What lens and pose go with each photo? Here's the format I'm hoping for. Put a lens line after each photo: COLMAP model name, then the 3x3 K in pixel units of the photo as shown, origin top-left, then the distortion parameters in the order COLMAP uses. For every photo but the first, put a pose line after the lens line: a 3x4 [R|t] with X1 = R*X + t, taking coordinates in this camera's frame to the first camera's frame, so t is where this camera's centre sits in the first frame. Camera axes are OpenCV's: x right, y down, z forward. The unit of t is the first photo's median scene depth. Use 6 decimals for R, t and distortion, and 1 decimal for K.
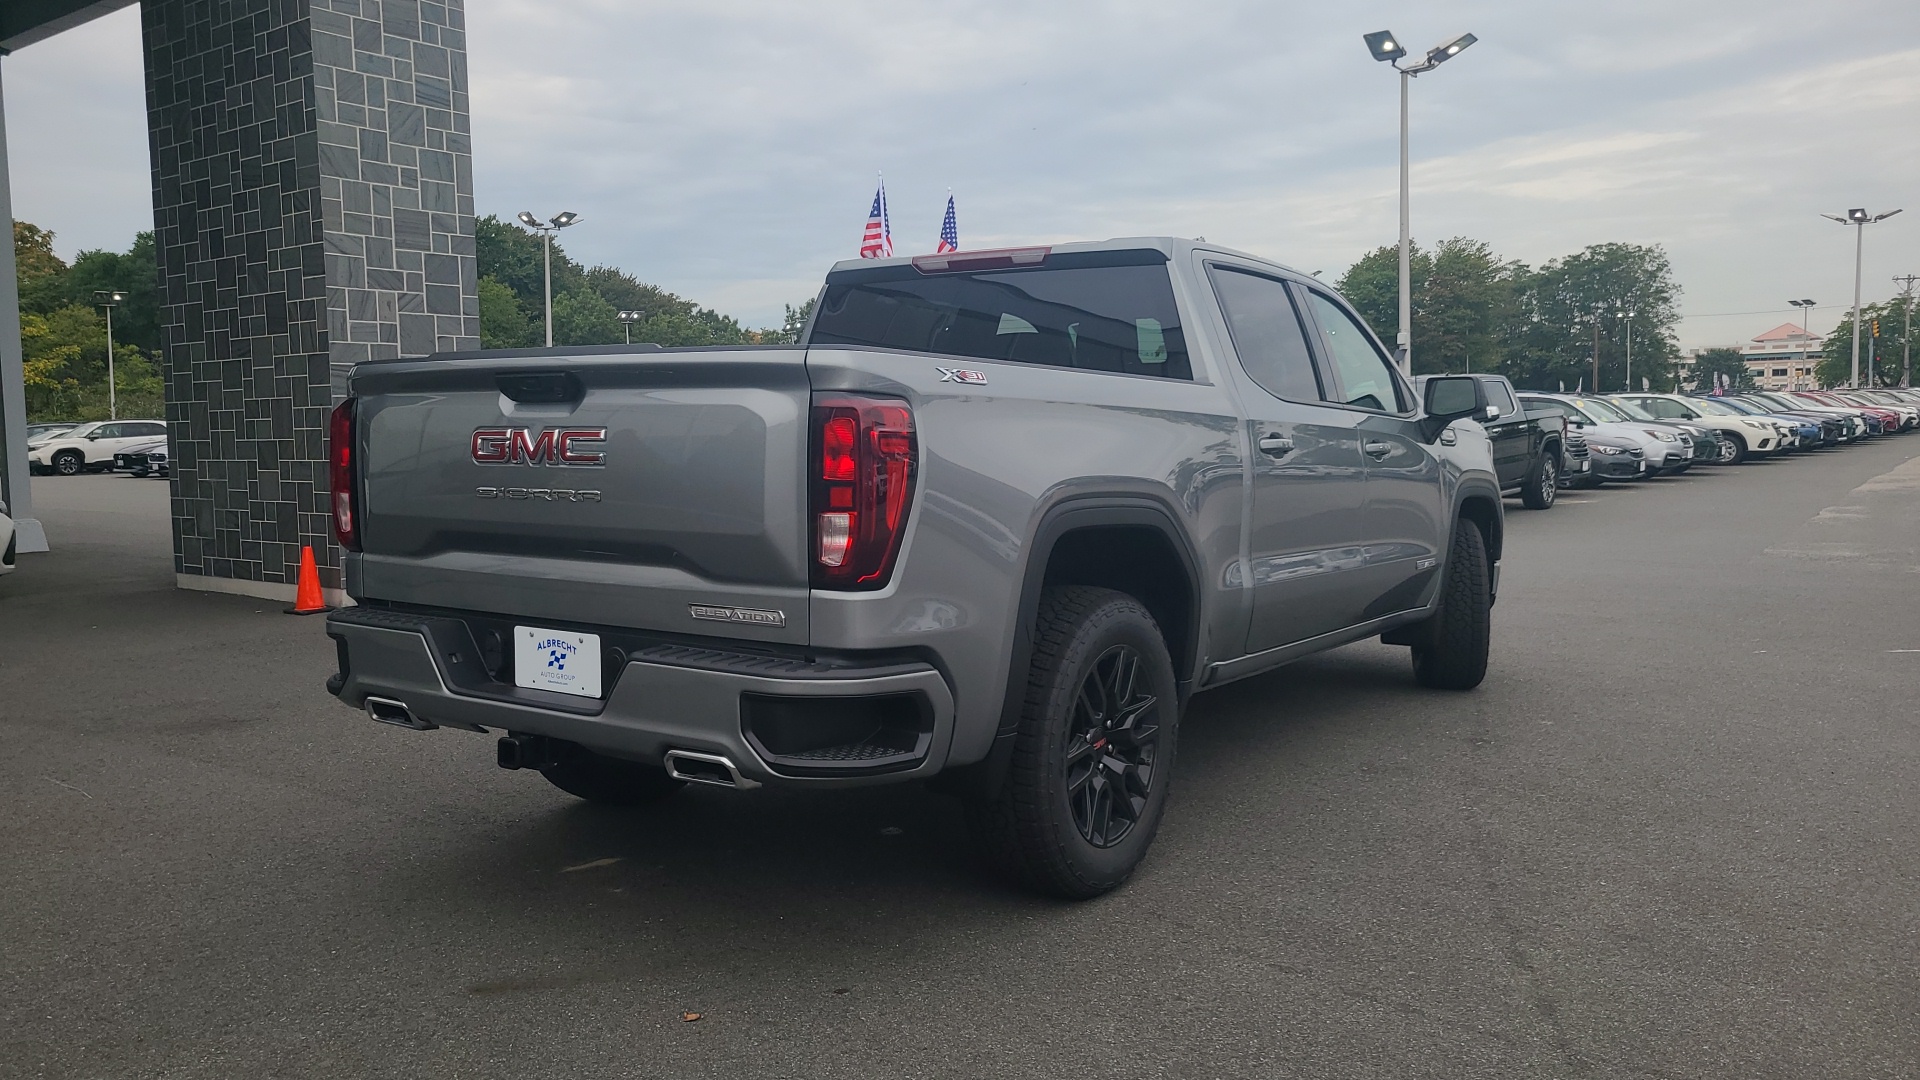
lens RADIAL K [[1435.1, 0, 924.5], [0, 1435.1, 531.3], [0, 0, 1]] dist [0.066220, -0.049477]
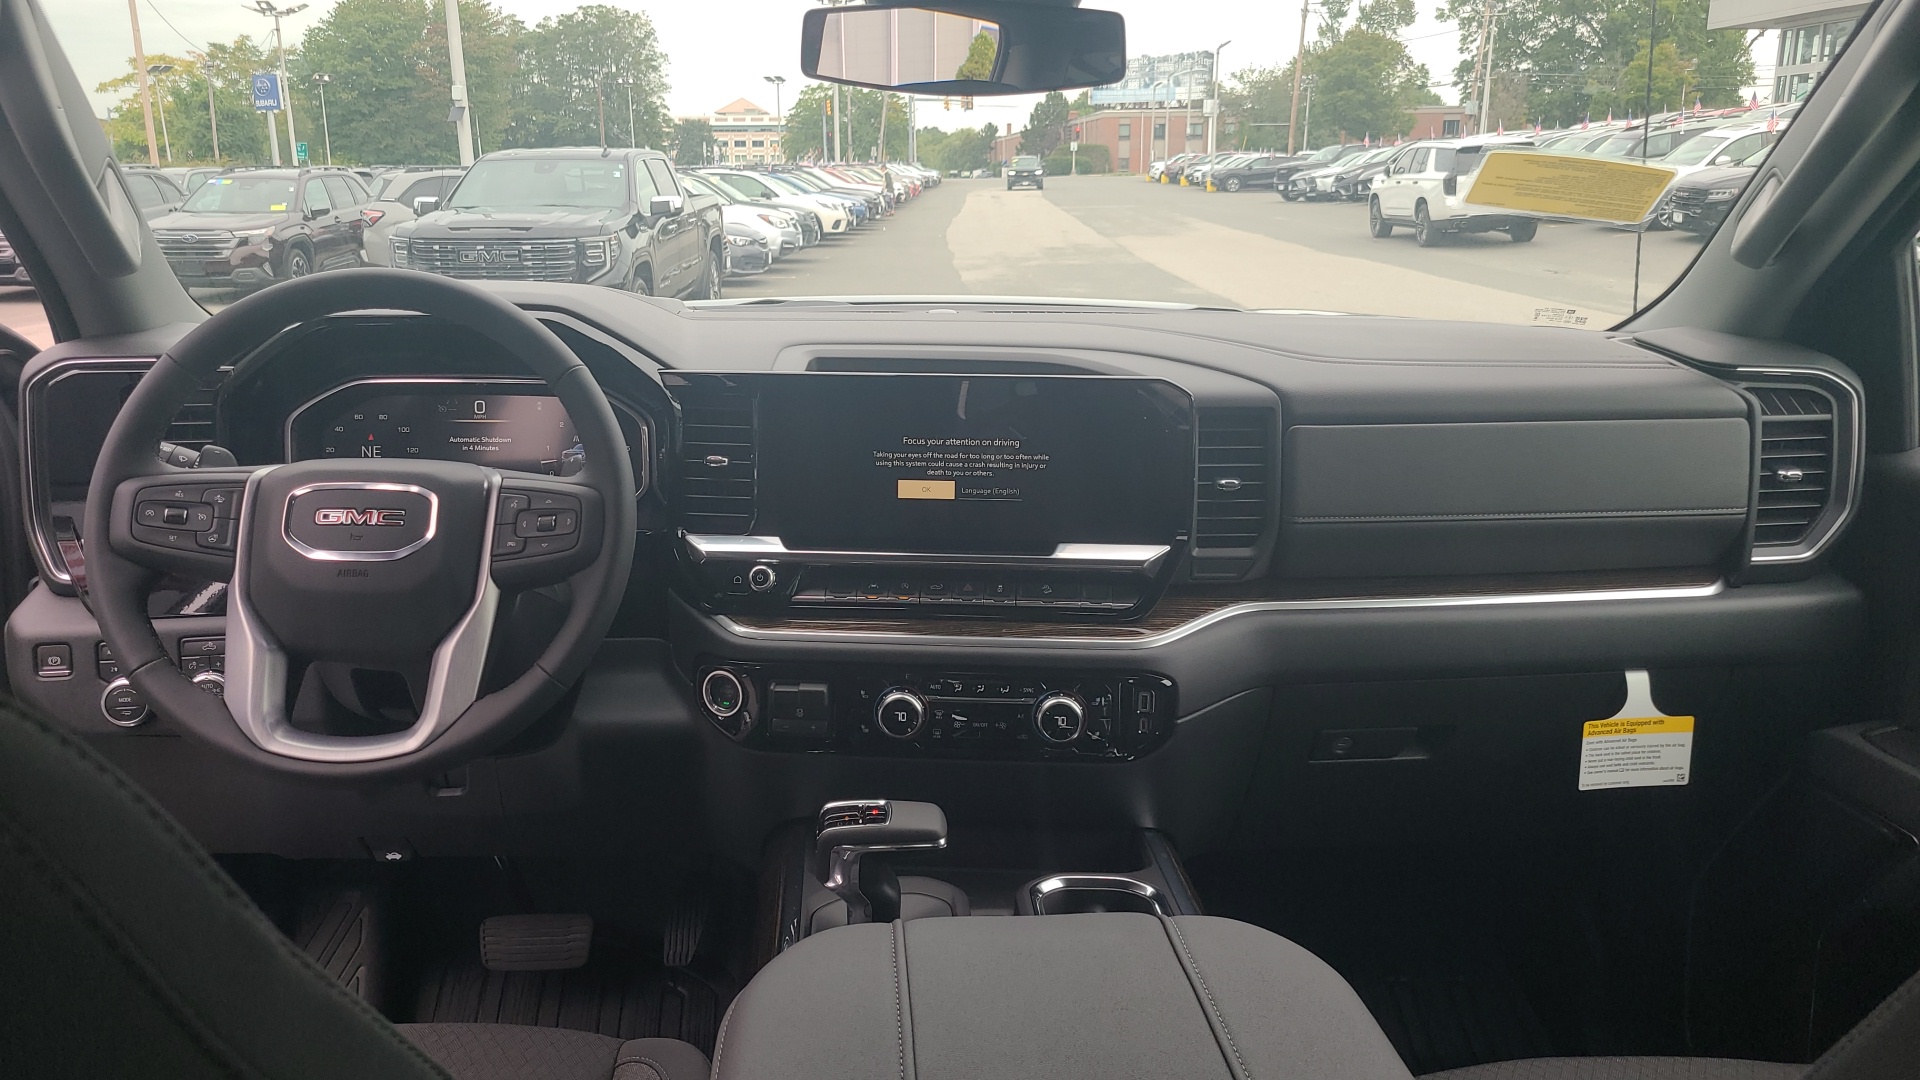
lens RADIAL K [[1435.1, 0, 940.5], [0, 1435.1, 518.8], [0, 0, 1]] dist [0.066220, -0.049477]
pose [[0.784591, -0.133258, 0.605524, 0.051470], [0.040080, 0.985488, 0.164945, -0.068063], [-0.618717, -0.105145, 0.778546, 0.558345]]
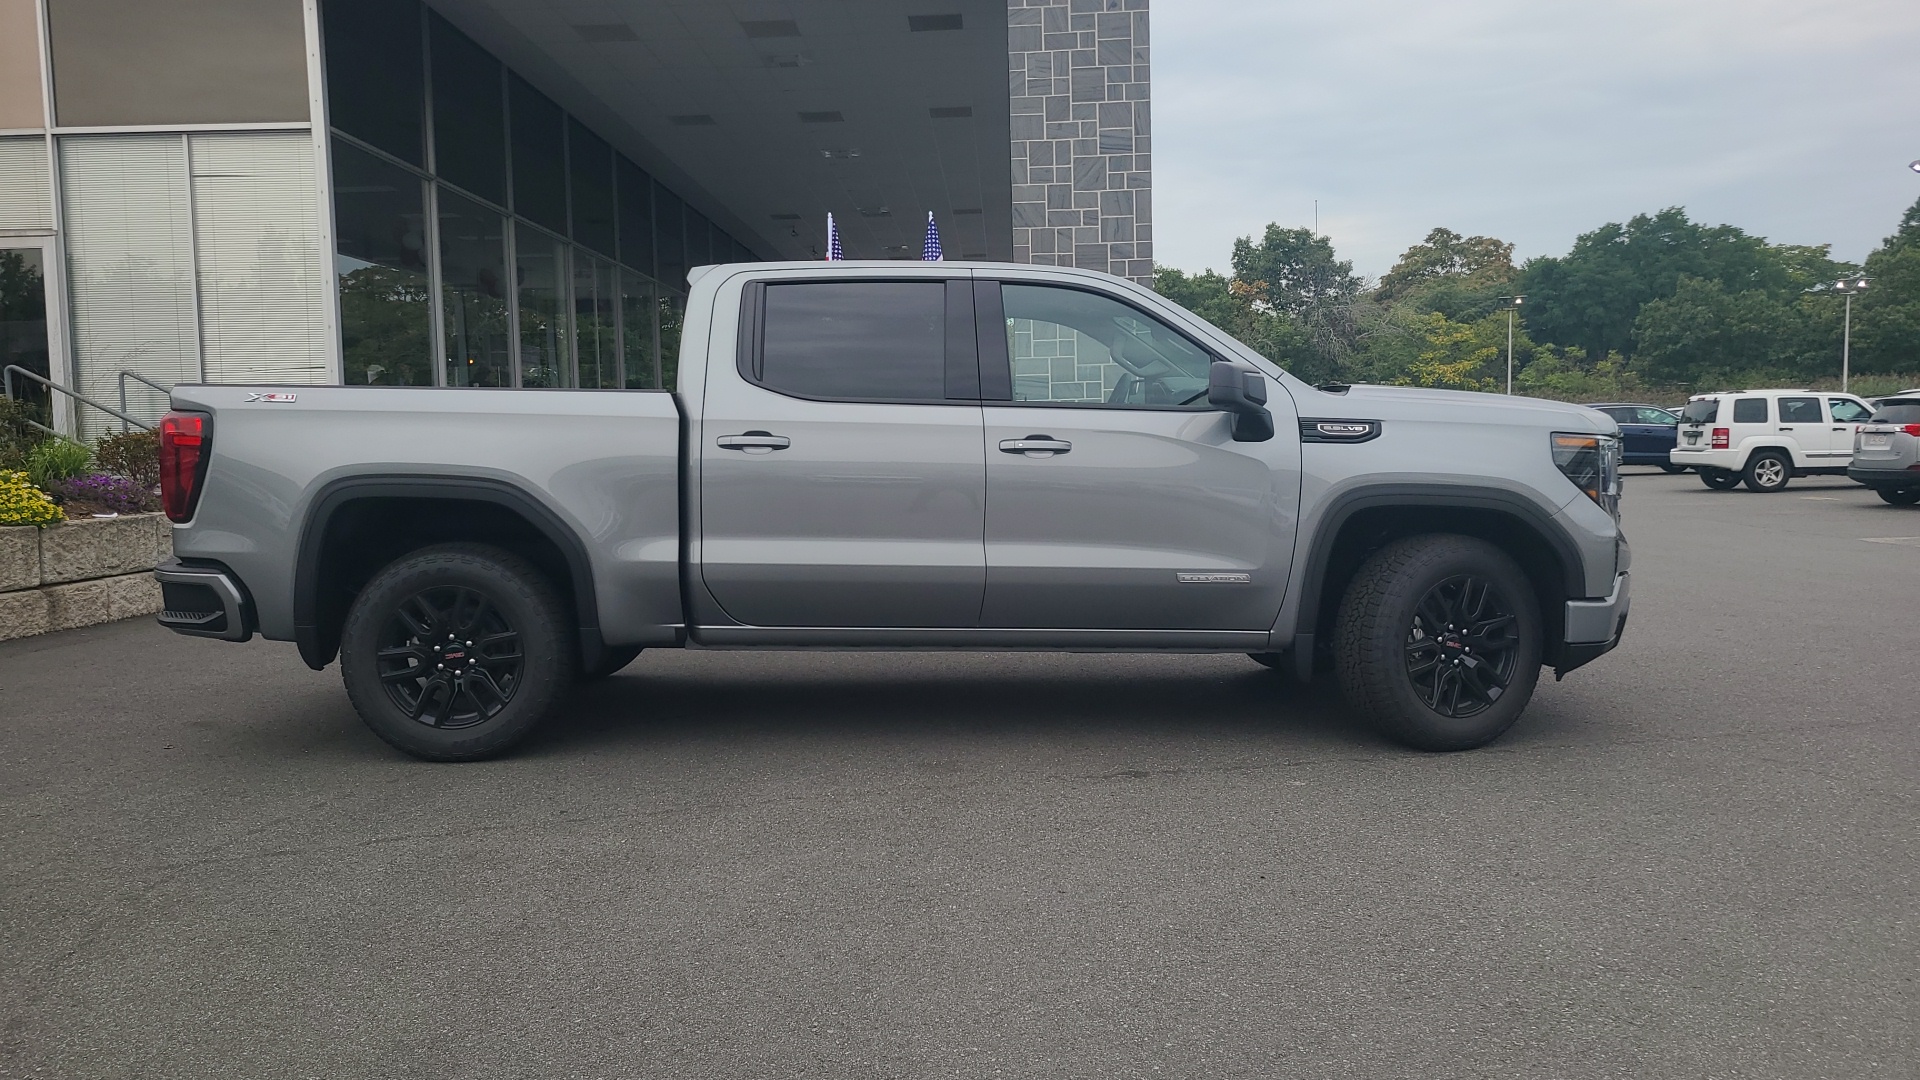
lens RADIAL K [[1435.1, 0, 957.6], [0, 1435.1, 538.3], [0, 0, 1]] dist [0.066220, -0.049477]
pose [[0.577795, 0.055016, -0.814326, 0.582614], [-0.045938, 0.998336, 0.034853, -0.013666], [0.814888, 0.017270, 0.579361, 0.221292]]
